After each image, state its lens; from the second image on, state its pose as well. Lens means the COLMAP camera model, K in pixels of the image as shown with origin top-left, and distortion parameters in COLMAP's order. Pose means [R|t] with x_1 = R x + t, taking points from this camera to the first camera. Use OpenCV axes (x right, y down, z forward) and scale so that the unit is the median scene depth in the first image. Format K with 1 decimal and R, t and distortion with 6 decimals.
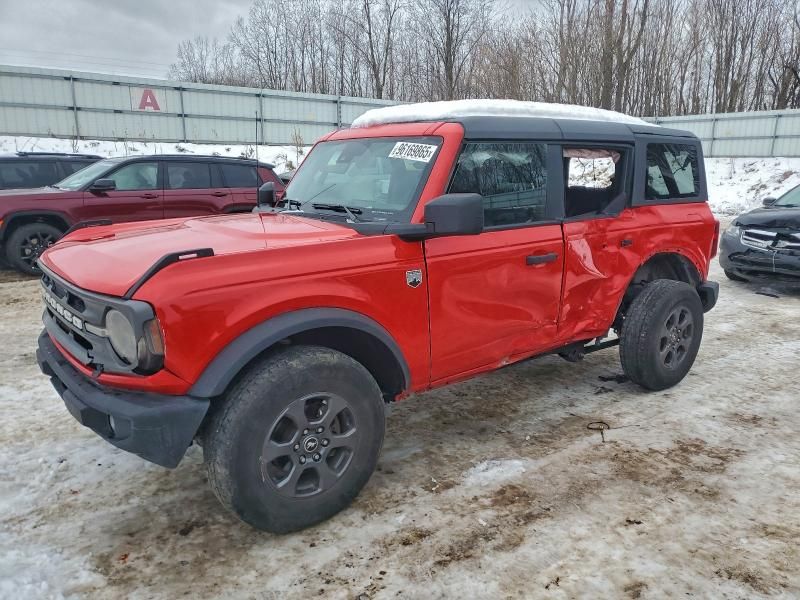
lens RADIAL K [[611.4, 0, 412.0], [0, 611.4, 276.8], [0, 0, 1]] dist [0.012647, 0.011777]
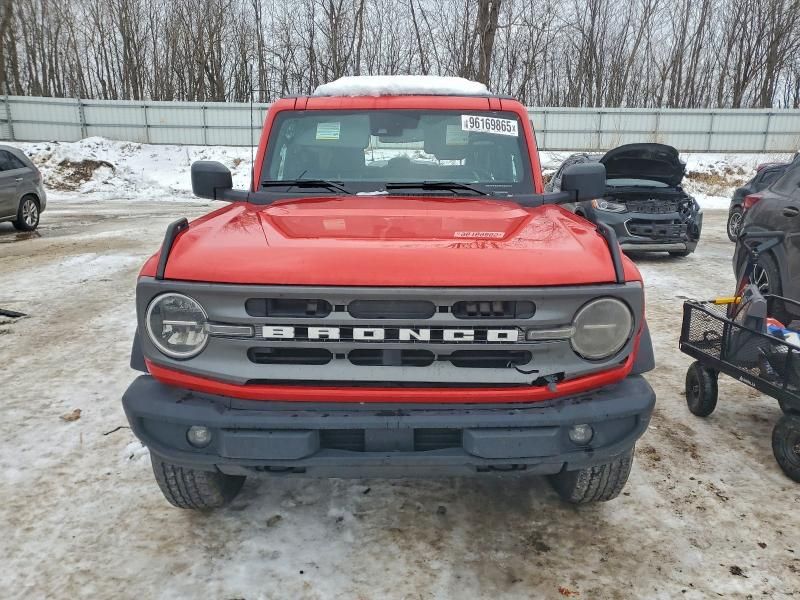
lens RADIAL K [[611.4, 0, 412.0], [0, 611.4, 276.8], [0, 0, 1]] dist [0.012647, 0.011777]
pose [[0.623724, -0.144618, 0.768150, -1.204205], [0.128256, 0.988351, 0.081933, -0.085979], [-0.771050, 0.047416, 0.635006, 0.589277]]
